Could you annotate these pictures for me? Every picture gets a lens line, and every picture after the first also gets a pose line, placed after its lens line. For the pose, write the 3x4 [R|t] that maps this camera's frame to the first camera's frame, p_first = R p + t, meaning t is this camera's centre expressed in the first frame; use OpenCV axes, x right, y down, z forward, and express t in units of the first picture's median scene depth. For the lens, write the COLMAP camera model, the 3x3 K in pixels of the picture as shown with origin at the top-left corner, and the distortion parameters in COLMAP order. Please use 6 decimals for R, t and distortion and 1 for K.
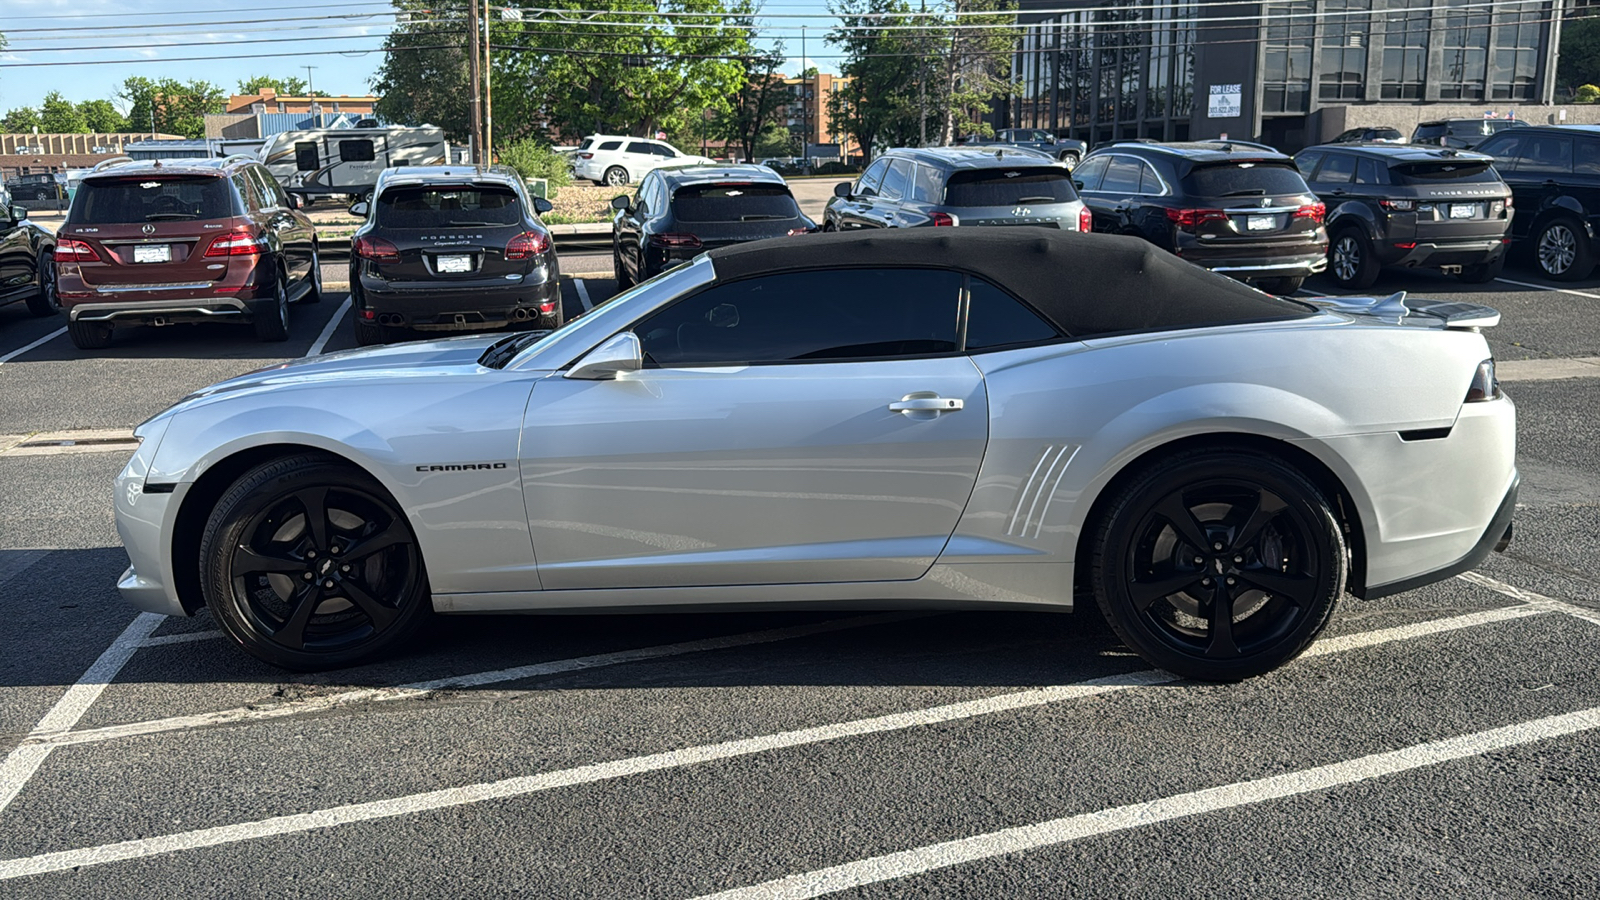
lens RADIAL K [[1377.3, 0, 803.0], [0, 1377.3, 463.0], [0, 0, 1]] dist [0.089307, -0.163215]
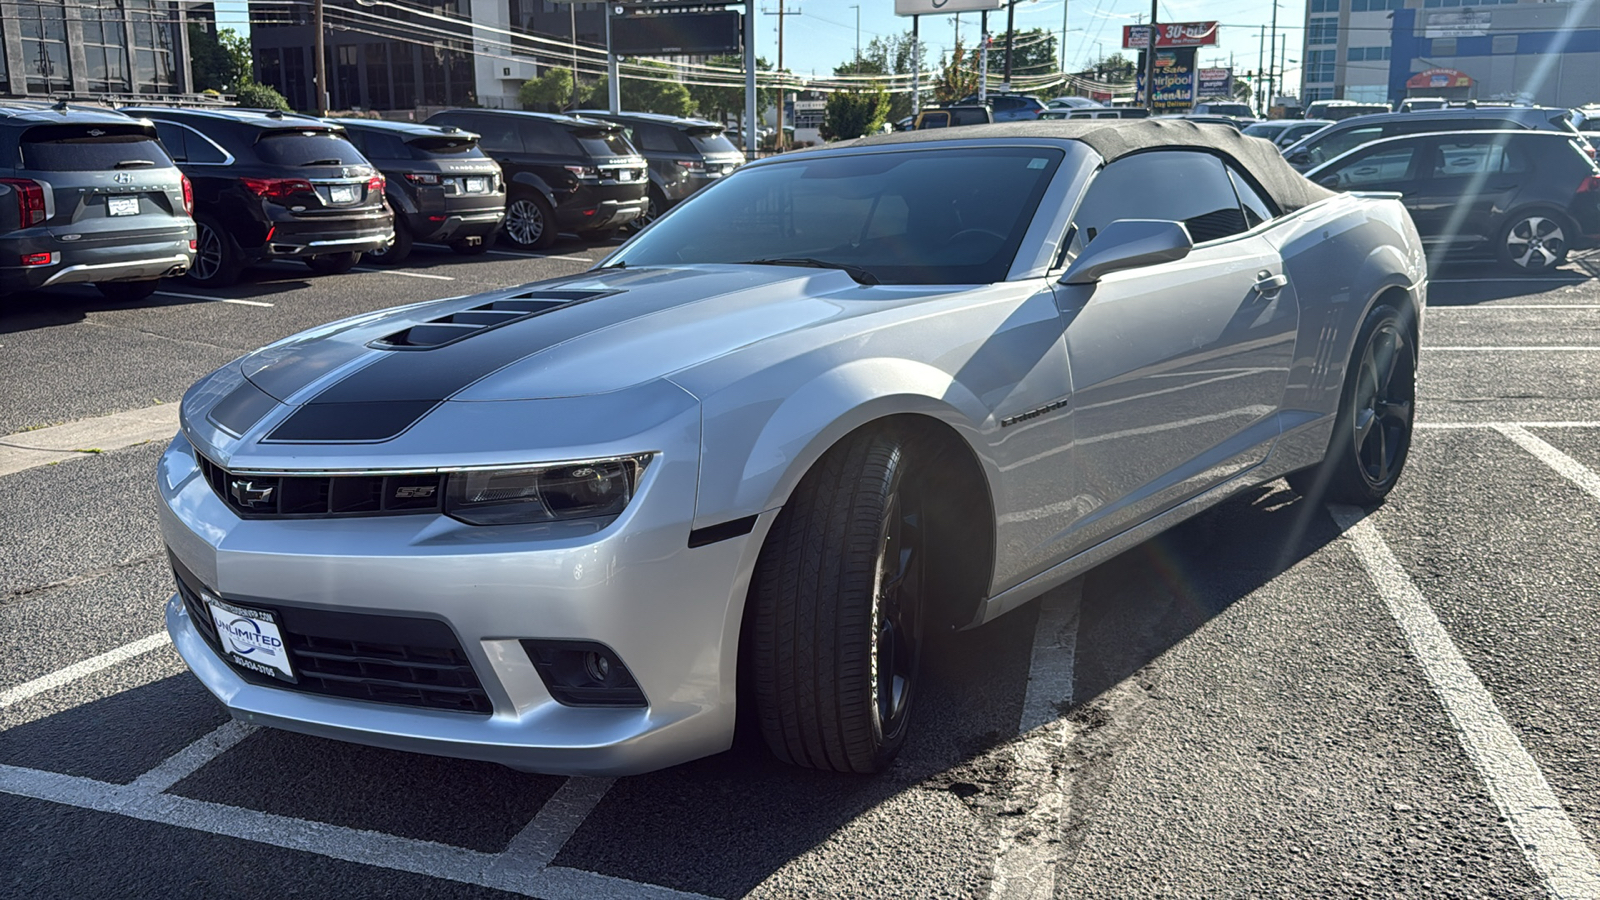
lens RADIAL K [[1377.3, 0, 810.0], [0, 1377.3, 449.7], [0, 0, 1]] dist [0.089307, -0.163215]
pose [[0.588586, -0.152019, 0.794013, -0.312816], [0.163025, 0.984303, 0.067604, -0.015793], [-0.791827, 0.089653, 0.604130, 0.226341]]
